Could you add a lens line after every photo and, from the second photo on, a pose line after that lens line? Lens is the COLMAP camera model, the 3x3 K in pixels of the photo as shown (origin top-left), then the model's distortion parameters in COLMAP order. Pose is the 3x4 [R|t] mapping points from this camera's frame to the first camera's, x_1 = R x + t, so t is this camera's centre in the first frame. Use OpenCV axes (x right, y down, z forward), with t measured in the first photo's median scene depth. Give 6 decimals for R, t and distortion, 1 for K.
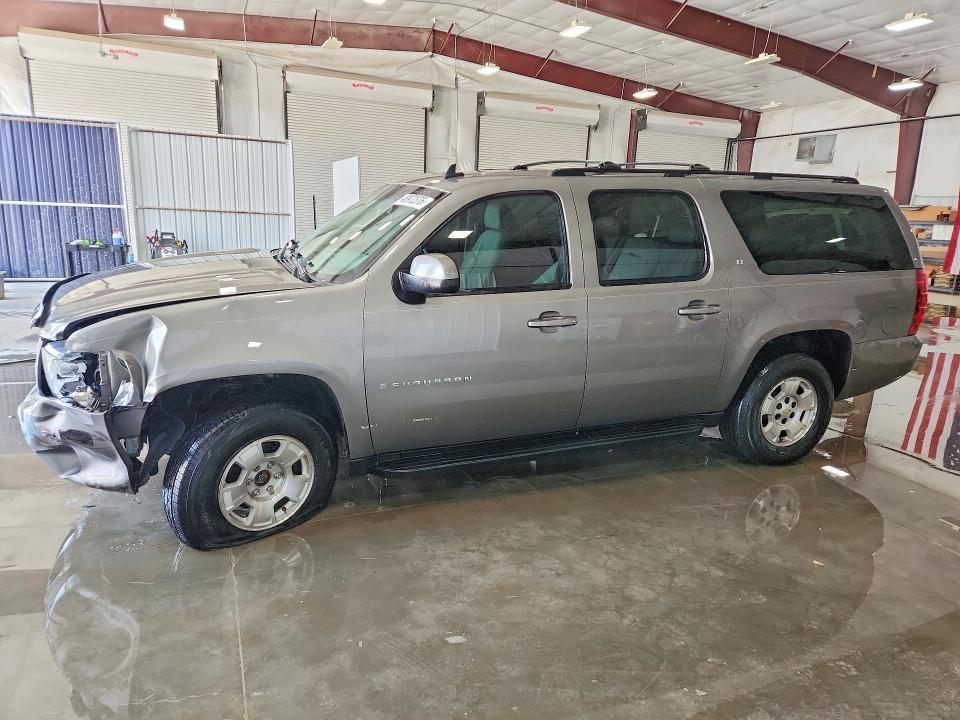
lens RADIAL K [[638.2, 0, 480.0], [0, 638.2, 360.0], [0, 0, 1]] dist [0.035083, 0.002399]
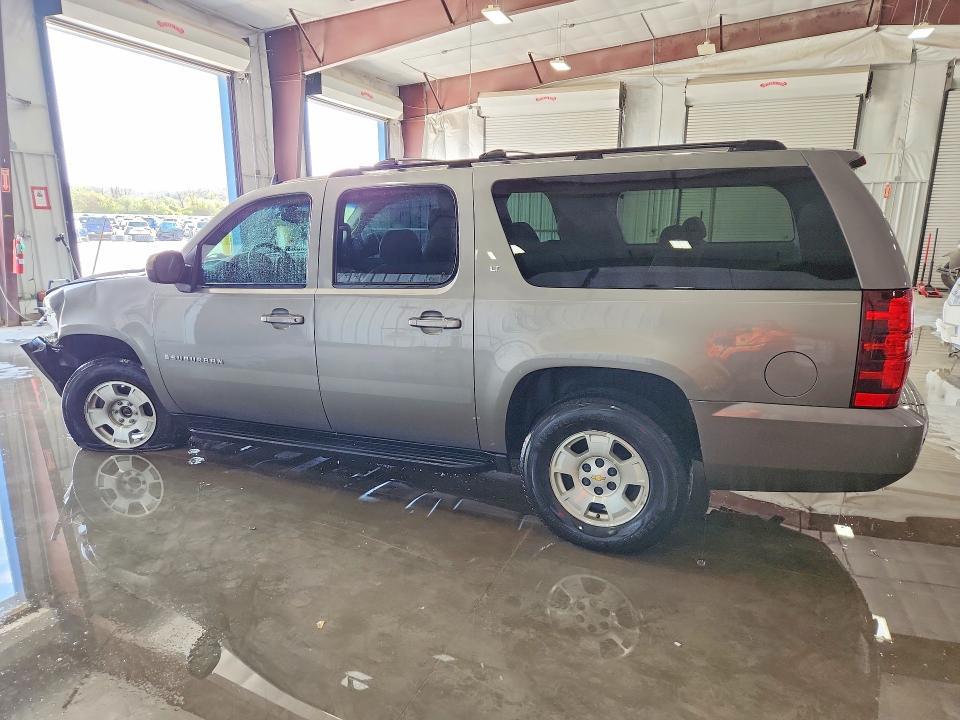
lens RADIAL K [[641.9, 0, 479.9], [0, 641.9, 370.2], [0, 0, 1]] dist [0.068211, -0.050355]
pose [[0.697231, 0.123241, -0.706174, 0.882998], [-0.135819, 0.989979, 0.038672, -0.049816], [0.703863, 0.068949, 0.706982, 0.388264]]
